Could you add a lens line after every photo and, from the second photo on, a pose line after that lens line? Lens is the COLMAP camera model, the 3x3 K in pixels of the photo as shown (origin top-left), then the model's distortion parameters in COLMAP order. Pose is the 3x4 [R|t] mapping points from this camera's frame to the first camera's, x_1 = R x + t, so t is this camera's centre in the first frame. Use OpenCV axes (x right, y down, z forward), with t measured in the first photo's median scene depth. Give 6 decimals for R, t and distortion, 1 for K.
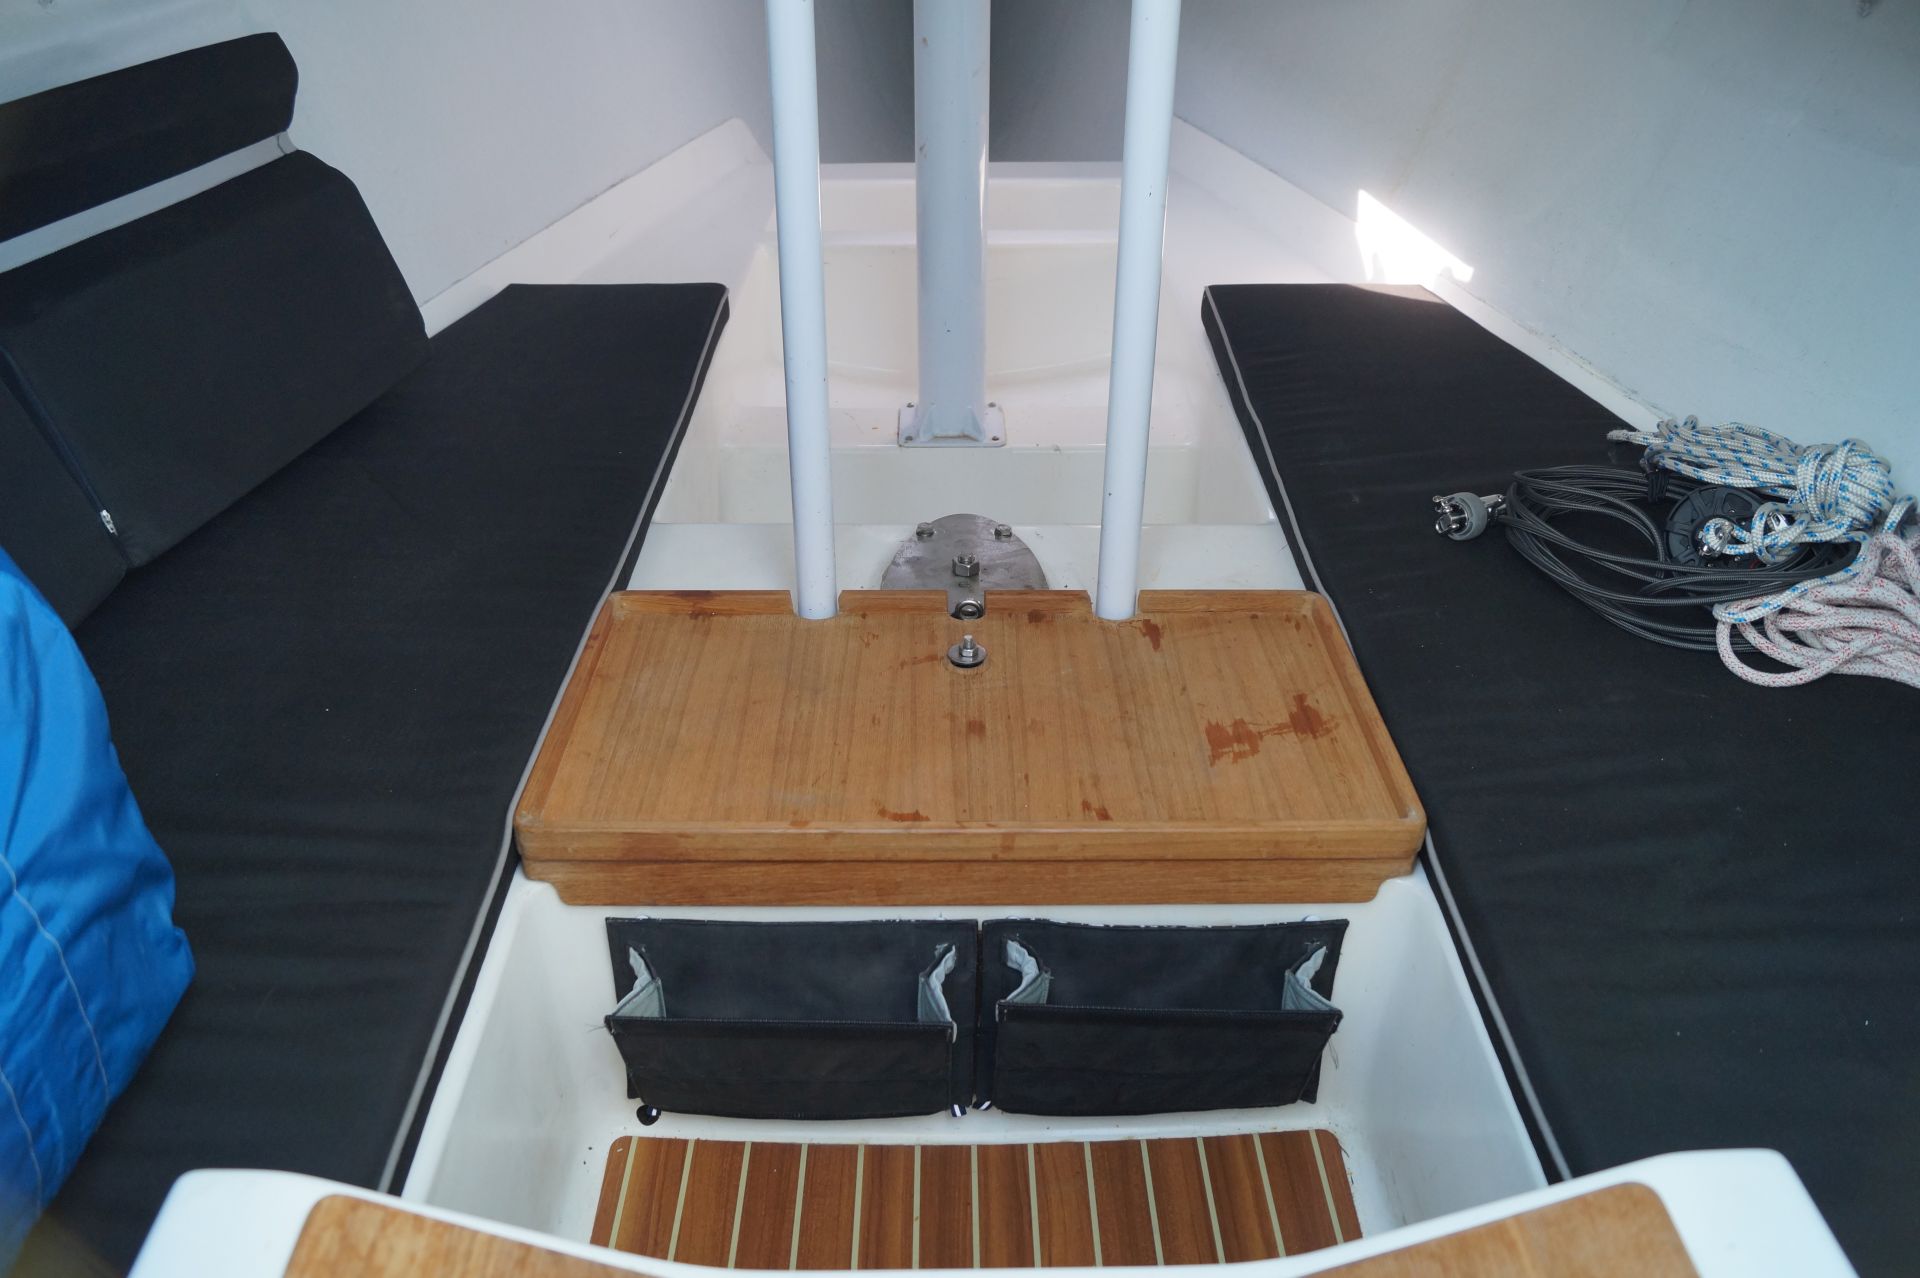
lens RADIAL K [[1535.9, 0, 964.6], [0, 1535.9, 638.8], [0, 0, 1]] dist [-0.073200, 0.003743]
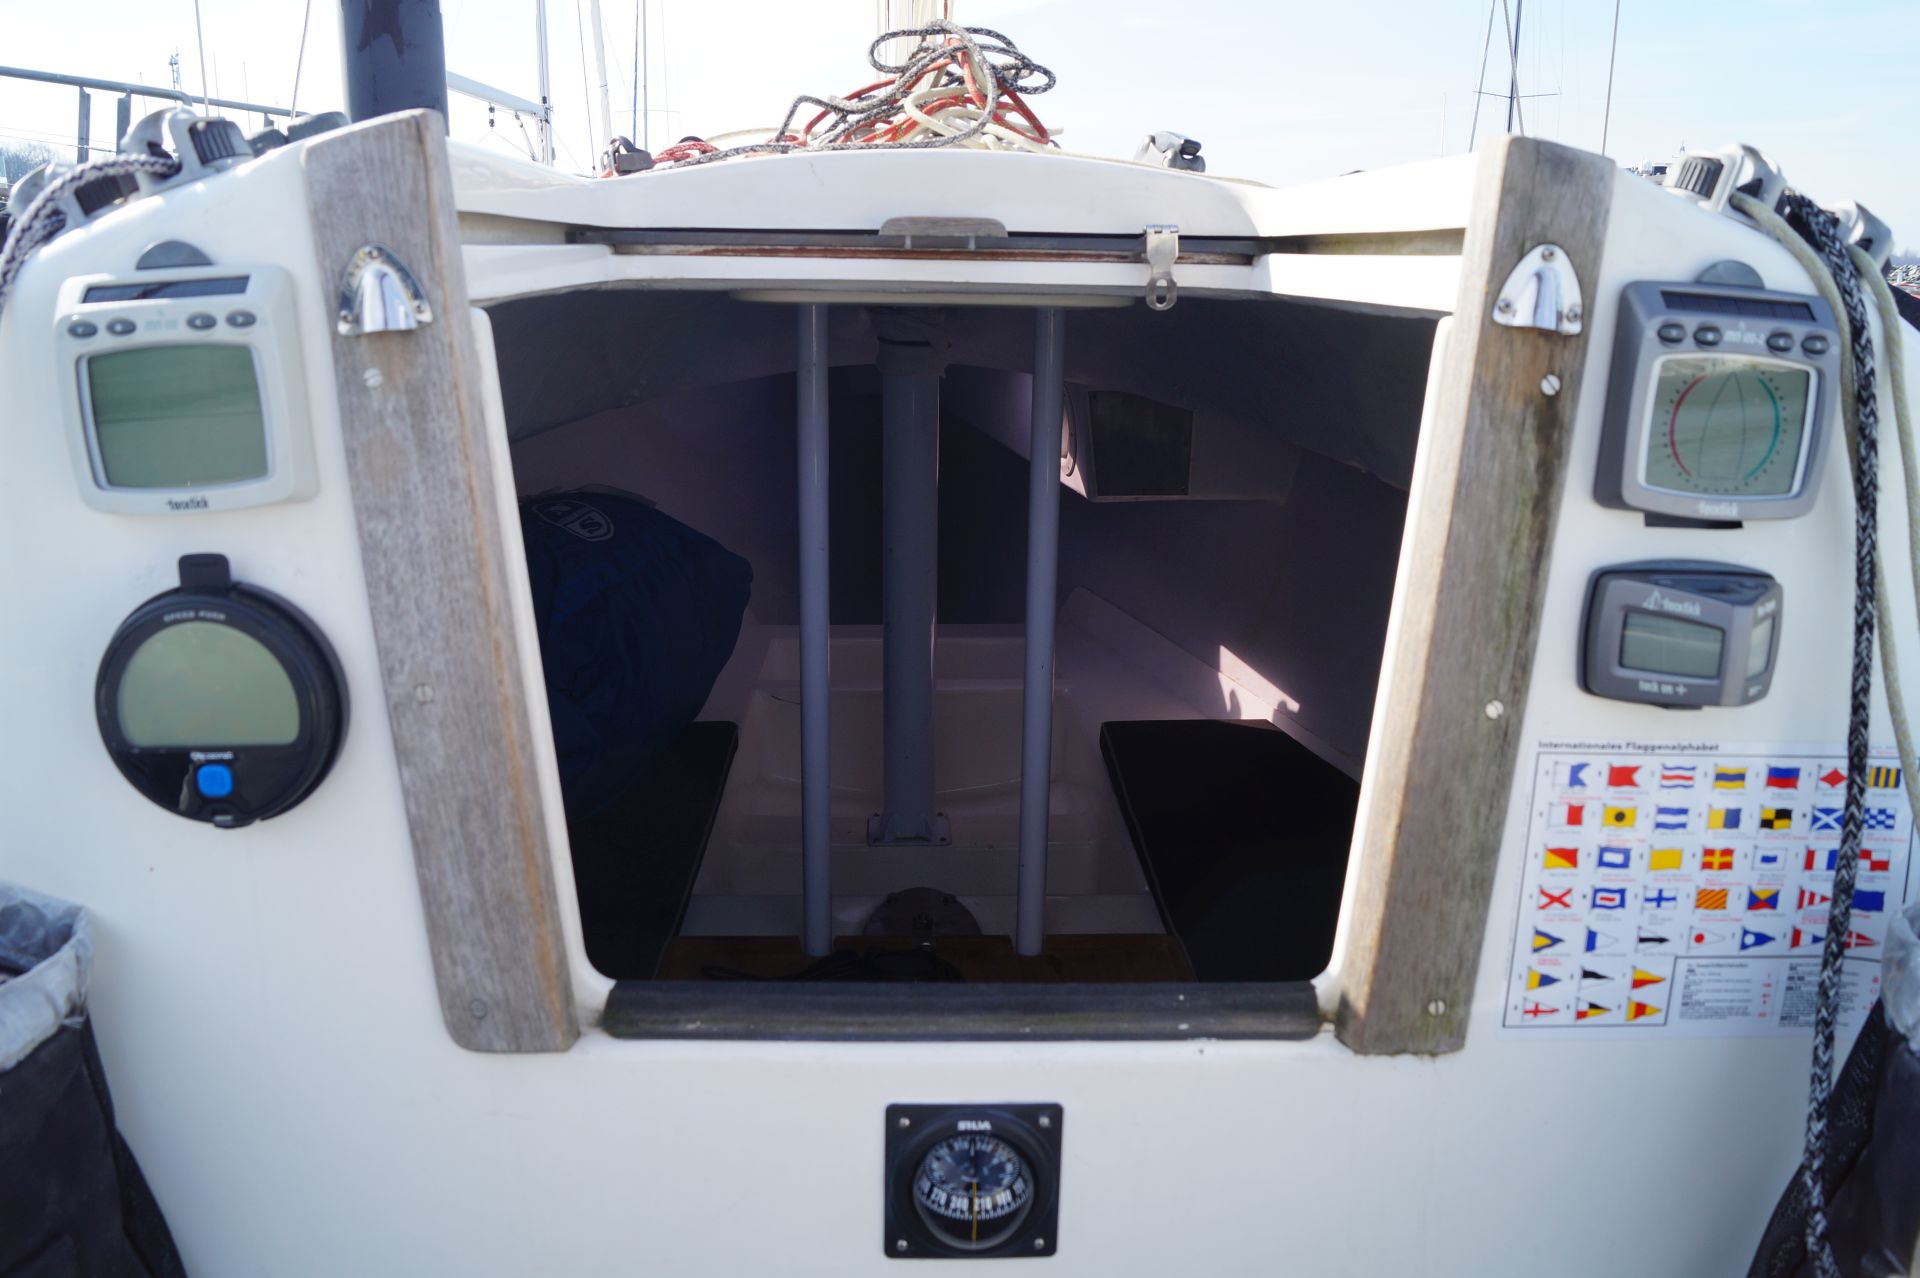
lens RADIAL K [[1535.9, 0, 958.2], [0, 1535.9, 641.7], [0, 0, 1]] dist [-0.073200, 0.003743]
pose [[0.999545, -0.000565, 0.030168, -0.008581], [0.008751, 0.962278, -0.271926, 0.079941], [-0.028876, 0.272067, 0.961845, -0.375419]]
